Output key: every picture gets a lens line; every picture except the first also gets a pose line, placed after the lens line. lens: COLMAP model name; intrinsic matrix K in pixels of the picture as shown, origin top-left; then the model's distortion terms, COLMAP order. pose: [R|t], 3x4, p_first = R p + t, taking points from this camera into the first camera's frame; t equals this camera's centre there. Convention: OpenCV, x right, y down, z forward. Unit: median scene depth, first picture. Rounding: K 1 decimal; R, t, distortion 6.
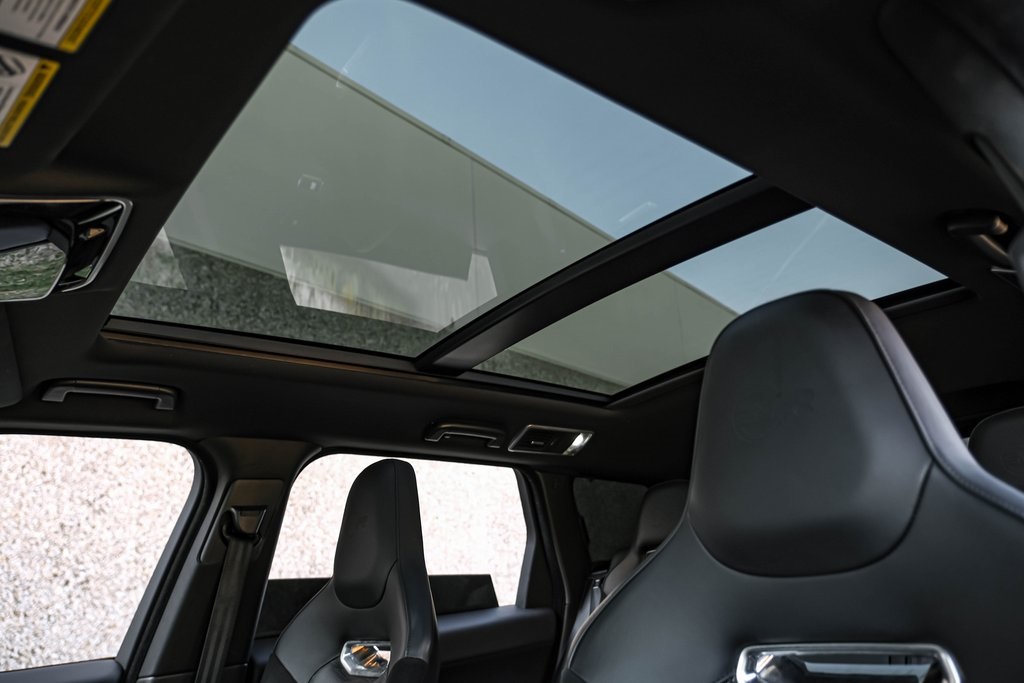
lens RADIAL K [[715.2, 0, 502.2], [0, 715.2, 359.8], [0, 0, 1]] dist [-0.027674, 0.016460]
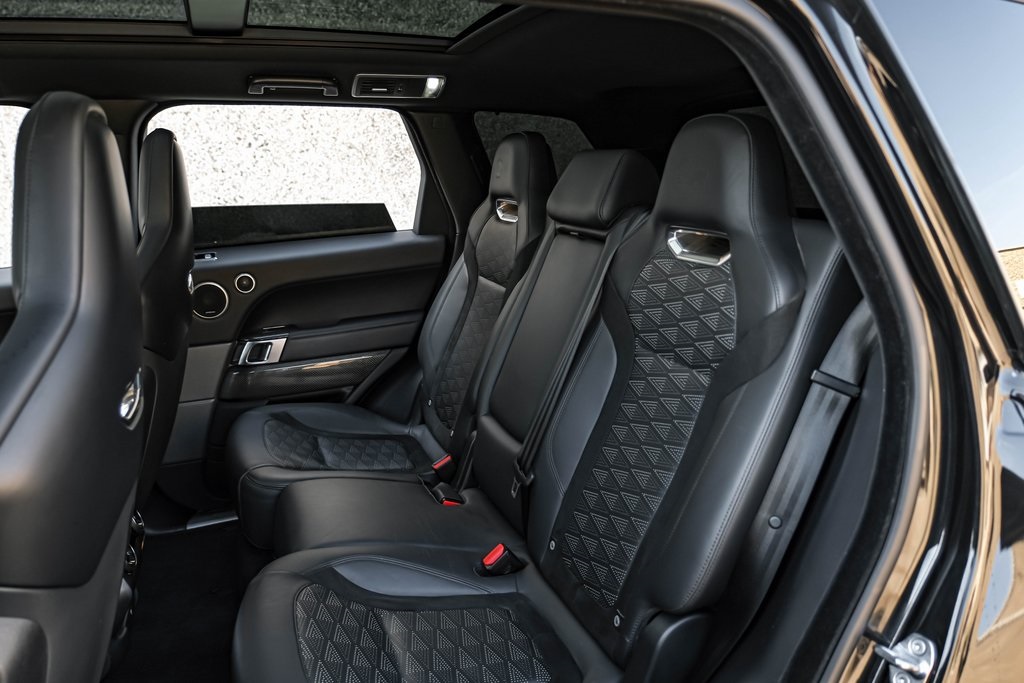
lens RADIAL K [[715.2, 0, 511.5], [0, 715.2, 347.6], [0, 0, 1]] dist [-0.027674, 0.016460]
pose [[0.950122, 0.133219, -0.281995, 0.180786], [0.048243, 0.830521, 0.554895, -0.041852], [0.308125, -0.540822, 0.782669, 0.025926]]
